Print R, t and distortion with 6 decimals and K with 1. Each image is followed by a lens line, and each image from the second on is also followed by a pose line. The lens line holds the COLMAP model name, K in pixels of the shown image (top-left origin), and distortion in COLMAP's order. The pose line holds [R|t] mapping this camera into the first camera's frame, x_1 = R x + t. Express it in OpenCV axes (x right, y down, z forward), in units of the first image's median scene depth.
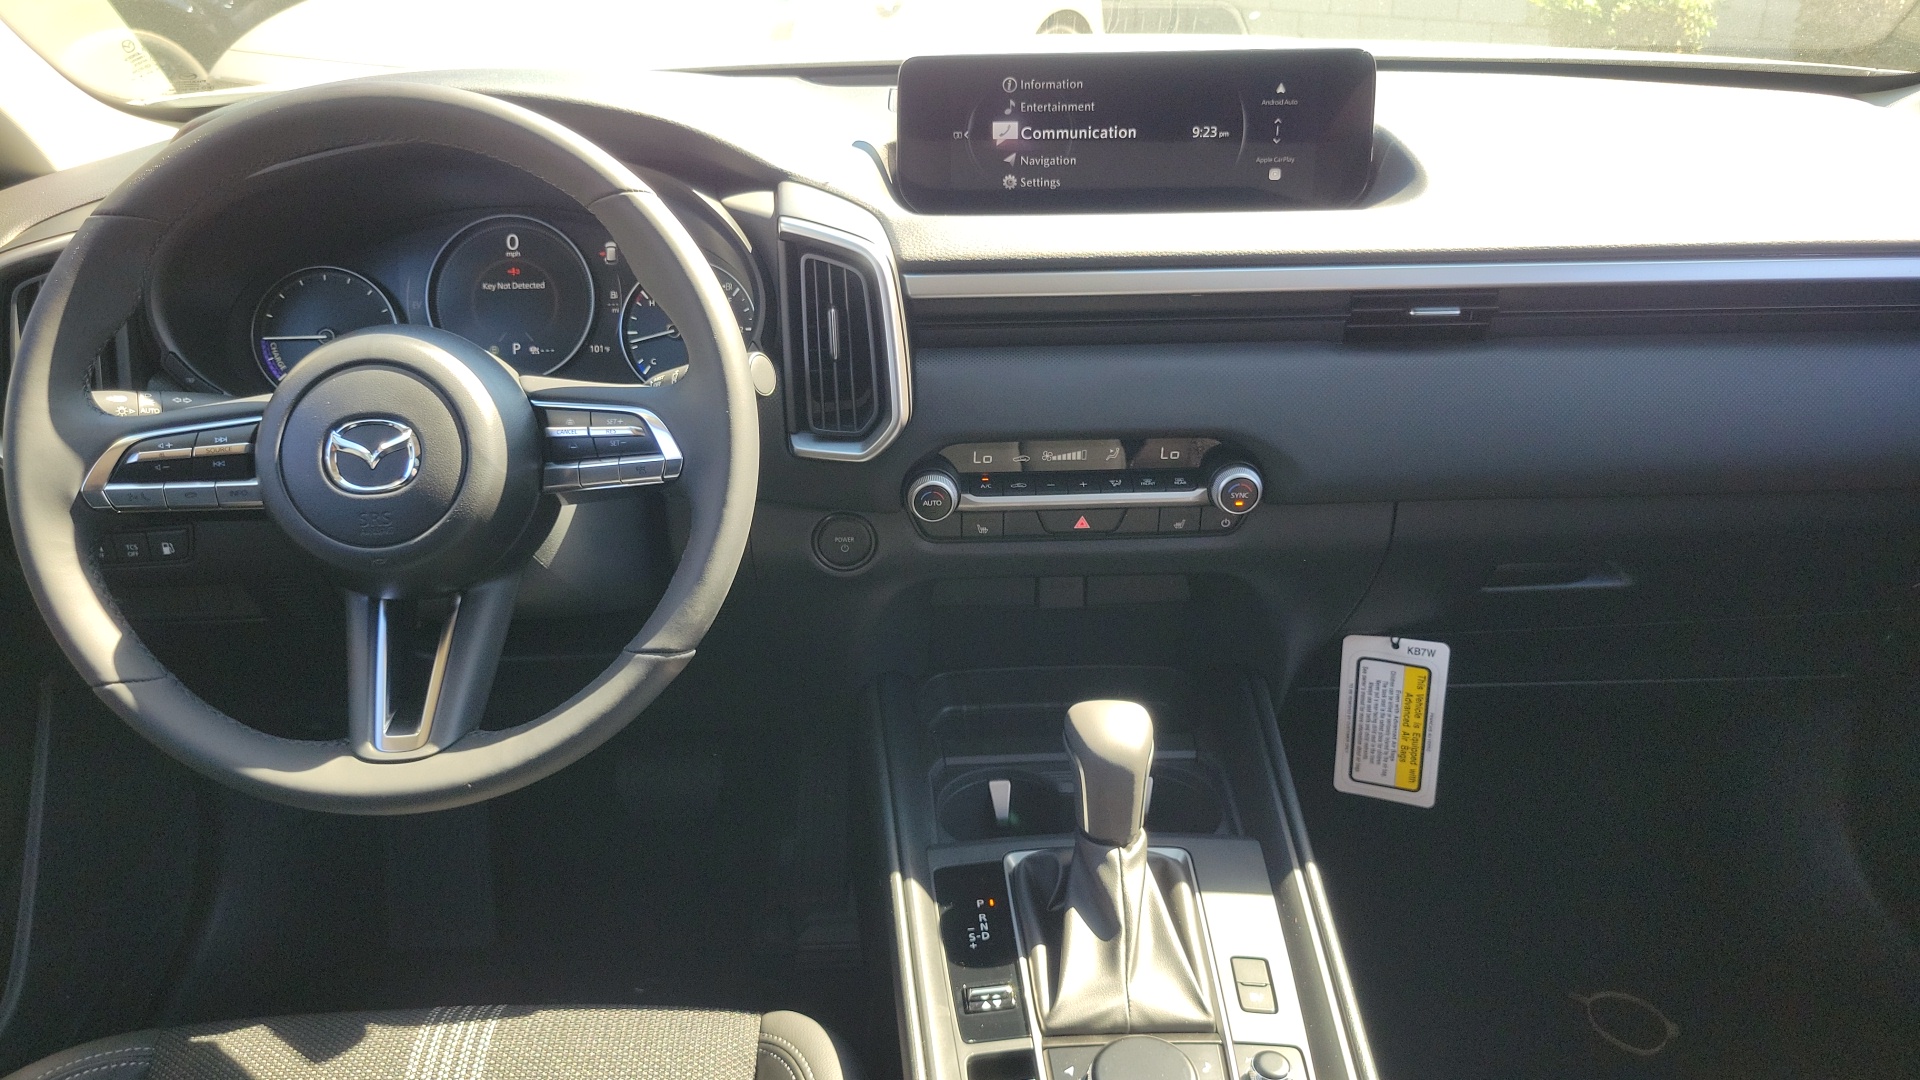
lens RADIAL K [[1486.1, 0, 955.5], [0, 1486.1, 528.4], [0, 0, 1]] dist [0.027985, -0.014909]
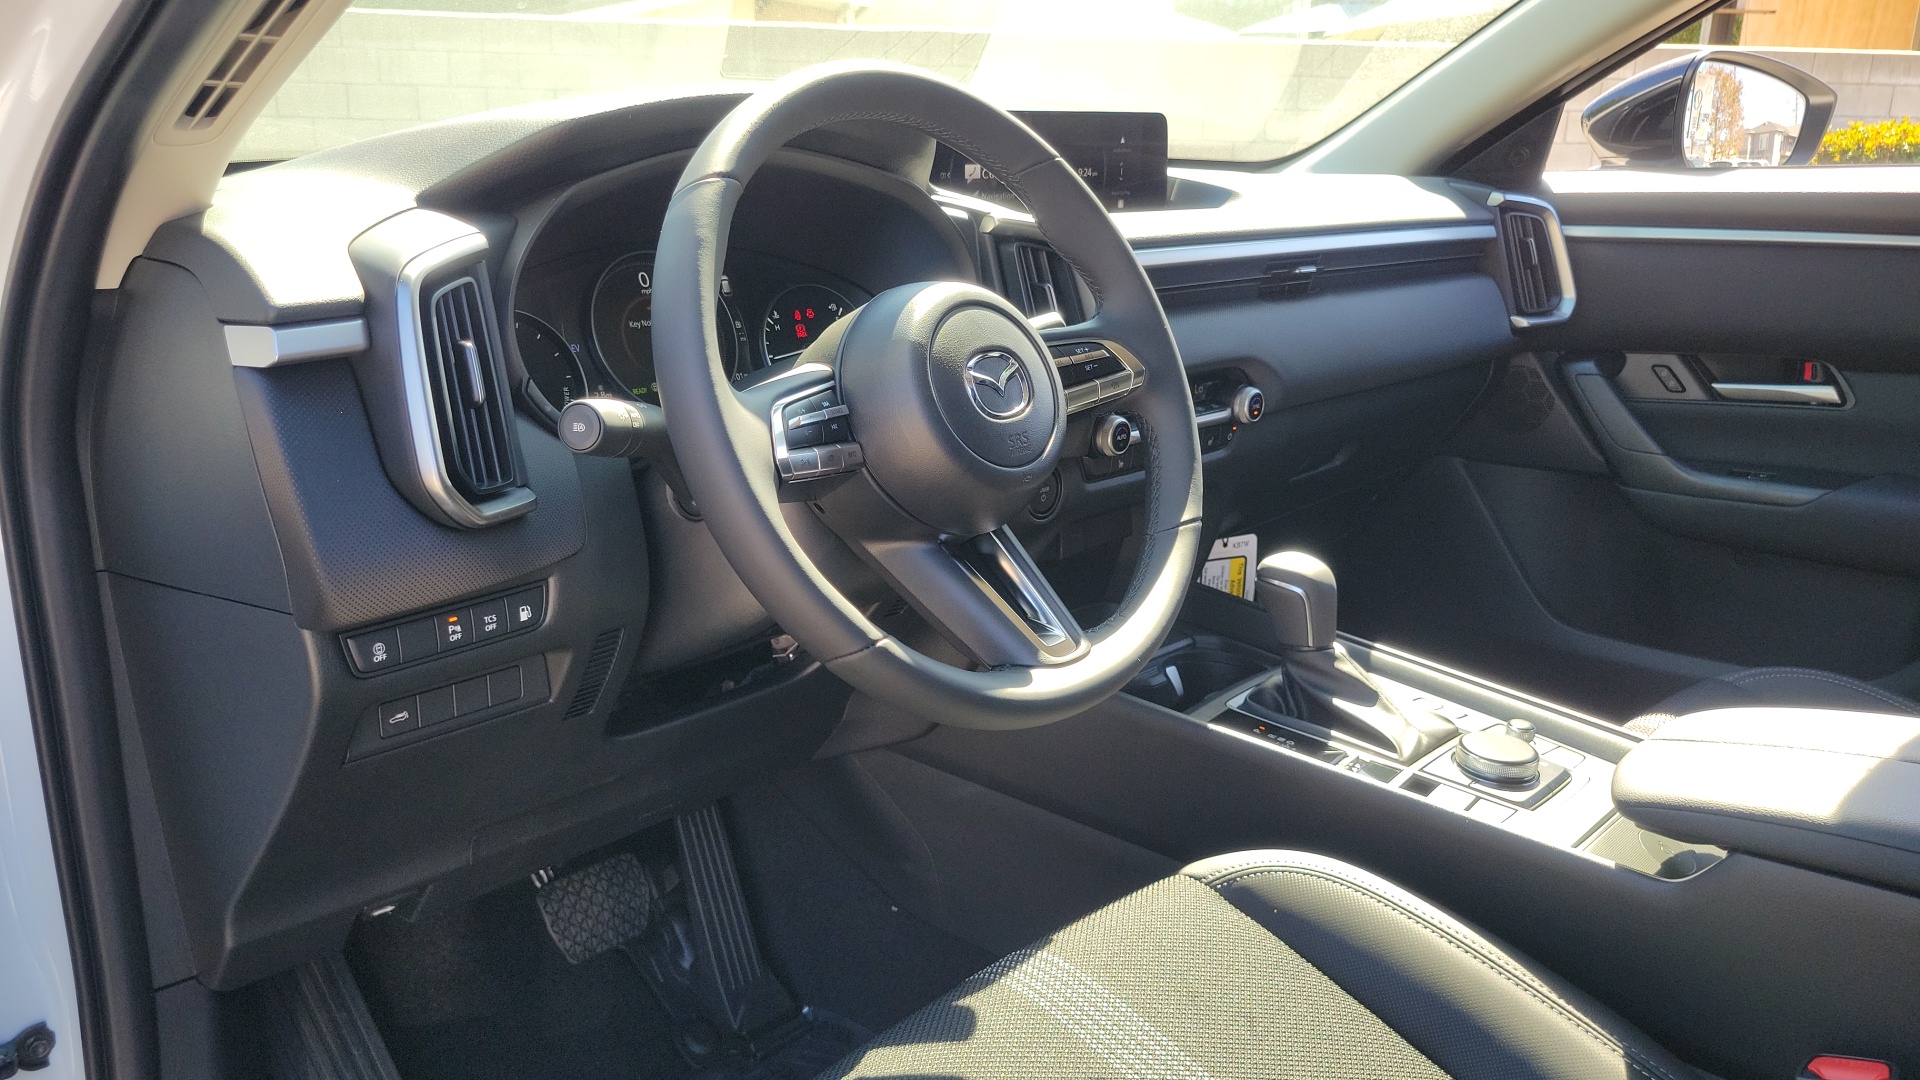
lens RADIAL K [[1486.1, 0, 962.9], [0, 1486.1, 537.7], [0, 0, 1]] dist [0.027985, -0.014909]
pose [[0.697803, -0.165919, 0.696808, -0.961710], [0.273002, 0.960981, -0.044570, 0.080125], [-0.662224, 0.221331, 0.715872, 0.222127]]
